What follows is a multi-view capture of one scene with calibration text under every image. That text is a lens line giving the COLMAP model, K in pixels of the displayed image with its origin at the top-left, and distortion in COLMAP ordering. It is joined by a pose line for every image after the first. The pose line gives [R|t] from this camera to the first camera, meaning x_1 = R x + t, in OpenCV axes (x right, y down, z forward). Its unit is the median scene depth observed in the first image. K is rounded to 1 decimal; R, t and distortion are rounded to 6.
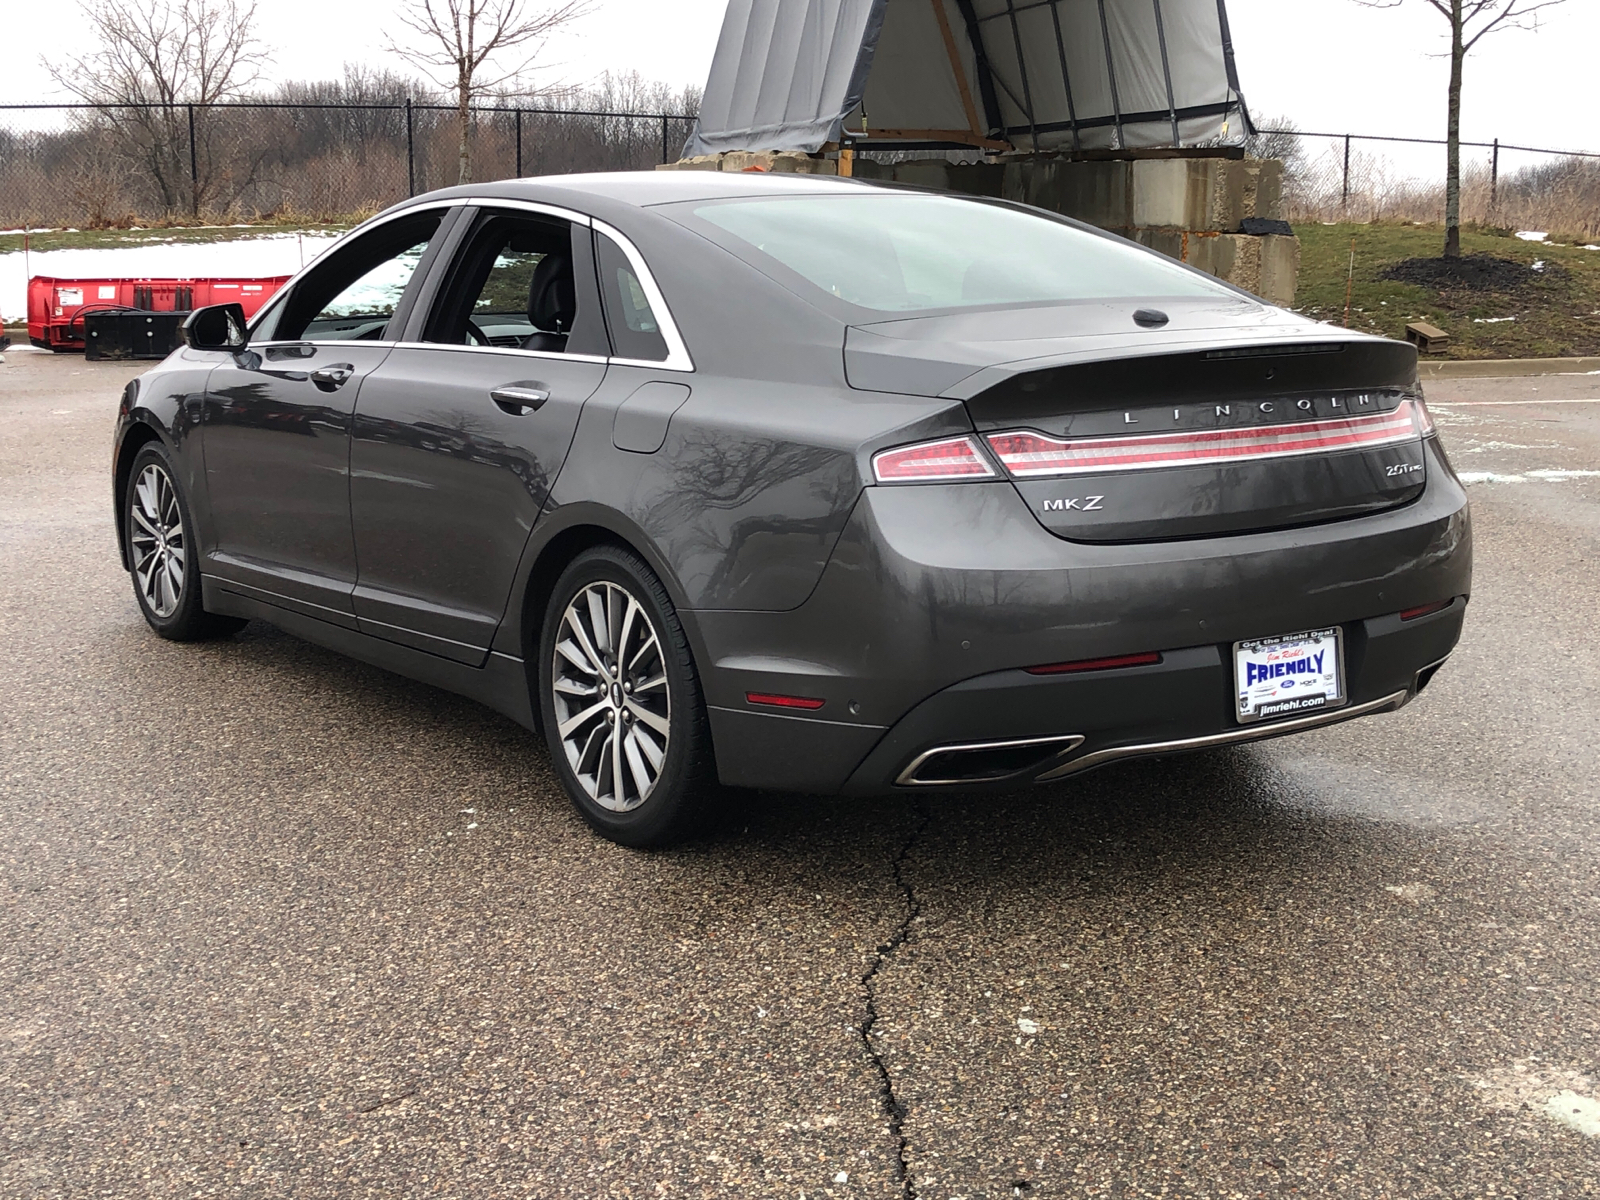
lens RADIAL K [[2072.0, 0, 792.0], [0, 2072.0, 540.5], [0, 0, 1]] dist [0.192867, -0.700984]
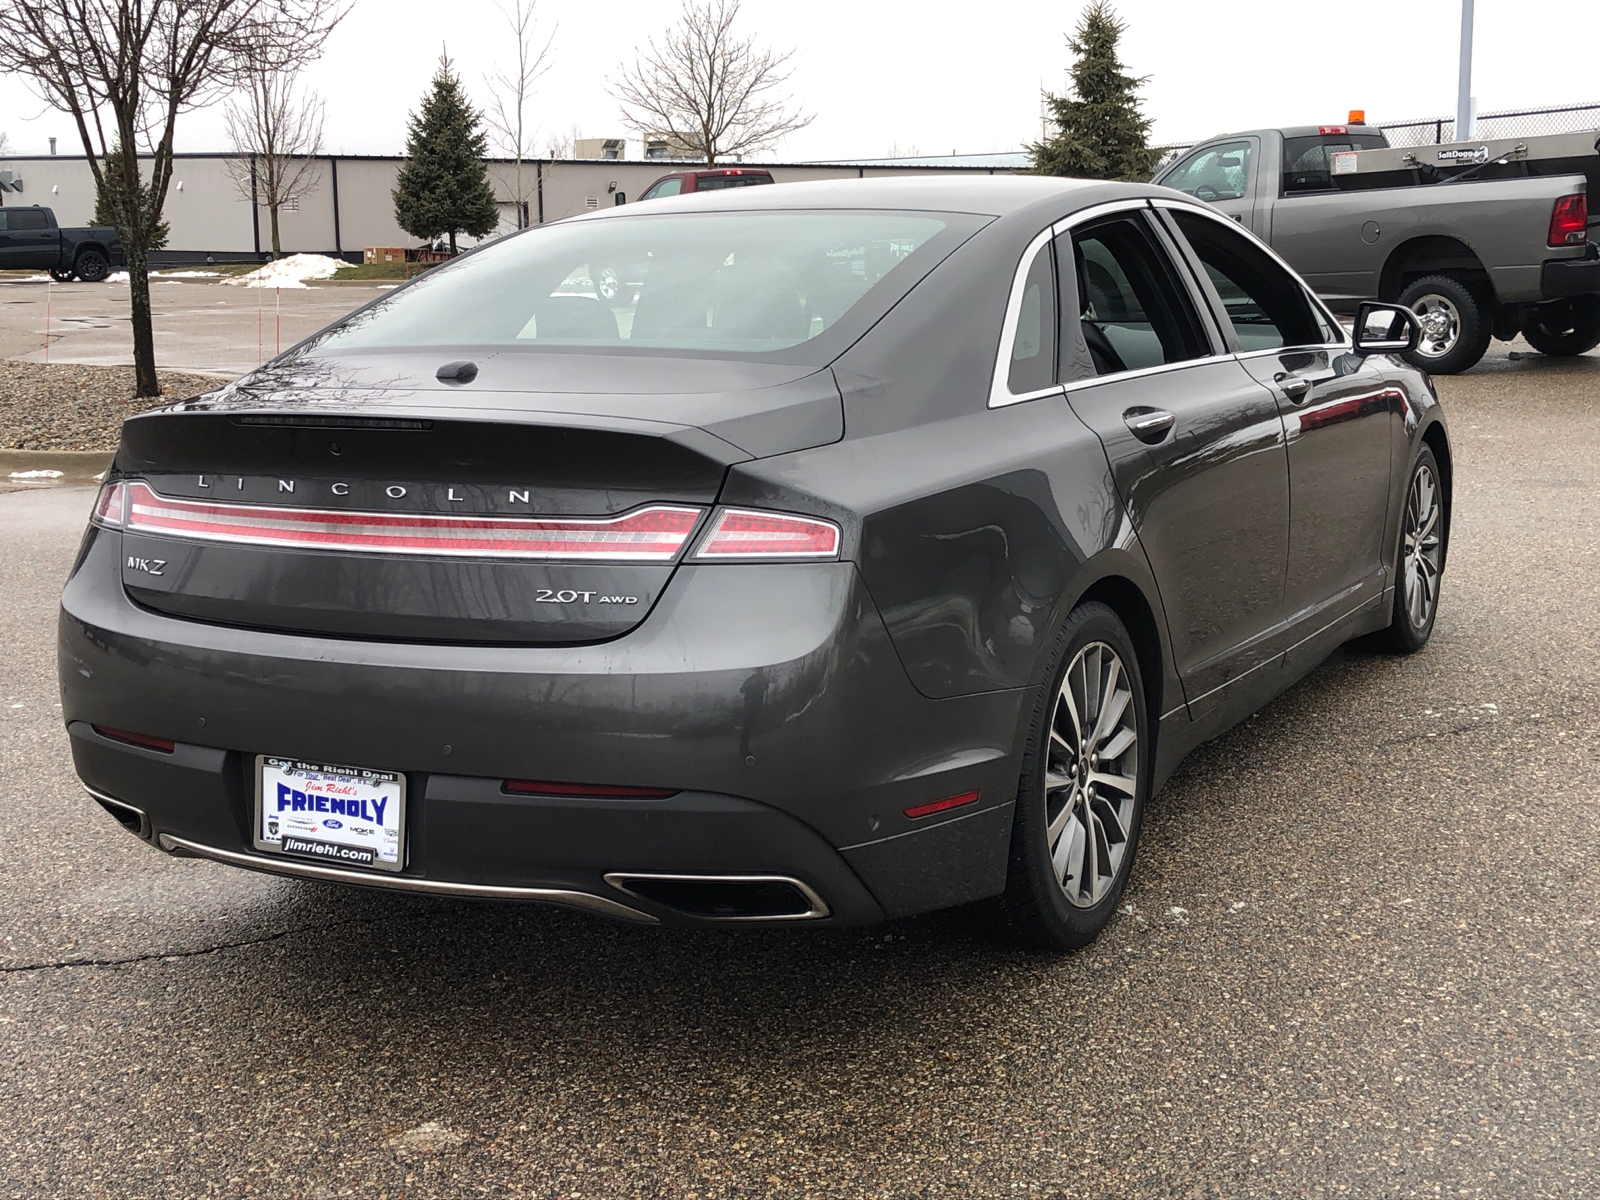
lens RADIAL K [[2072.0, 0, 792.0], [0, 2072.0, 540.5], [0, 0, 1]] dist [0.192867, -0.700984]
pose [[0.443519, 0.128446, -0.887013, 1.043049], [-0.106775, 0.990202, 0.089999, -0.137076], [0.889882, 0.054794, 0.452888, 0.784939]]
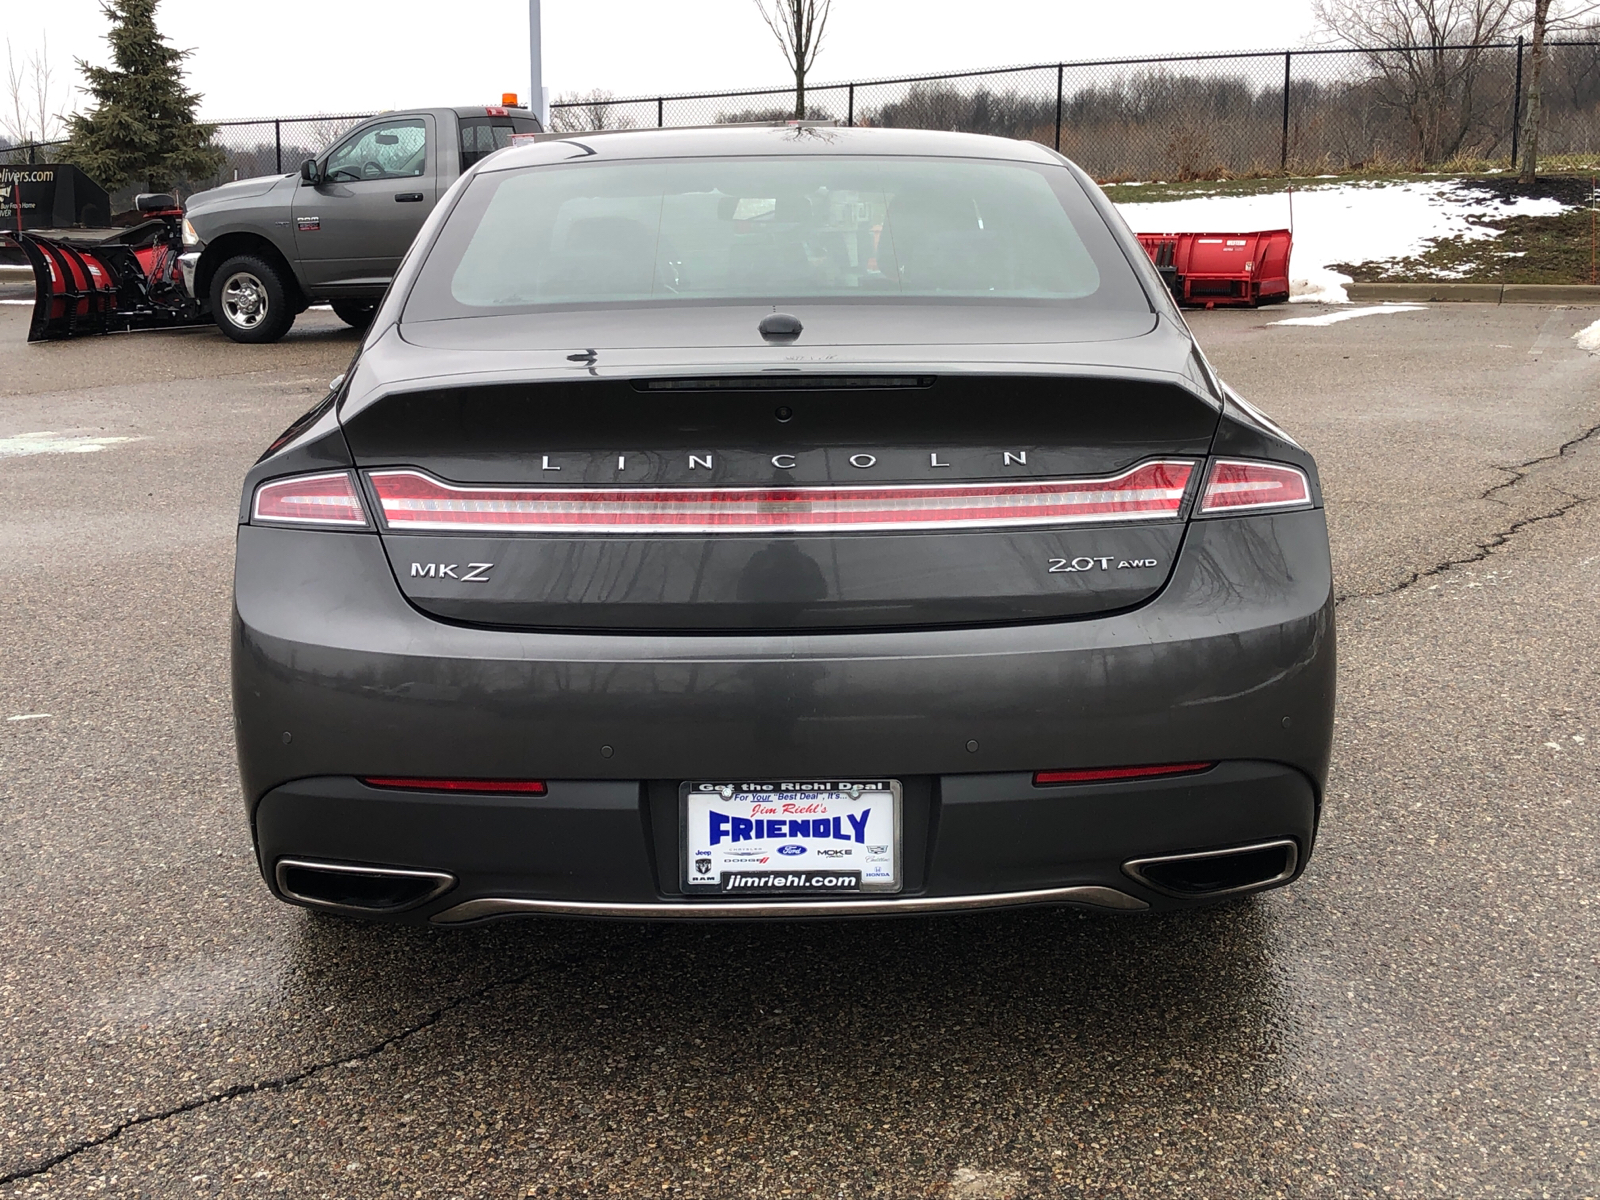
lens RADIAL K [[2072.0, 0, 792.0], [0, 2072.0, 540.5], [0, 0, 1]] dist [0.192867, -0.700984]
pose [[0.825256, 0.091126, -0.557358, 0.625707], [-0.077406, 0.995834, 0.048204, -0.070938], [0.559429, 0.003362, 0.828872, 0.414706]]
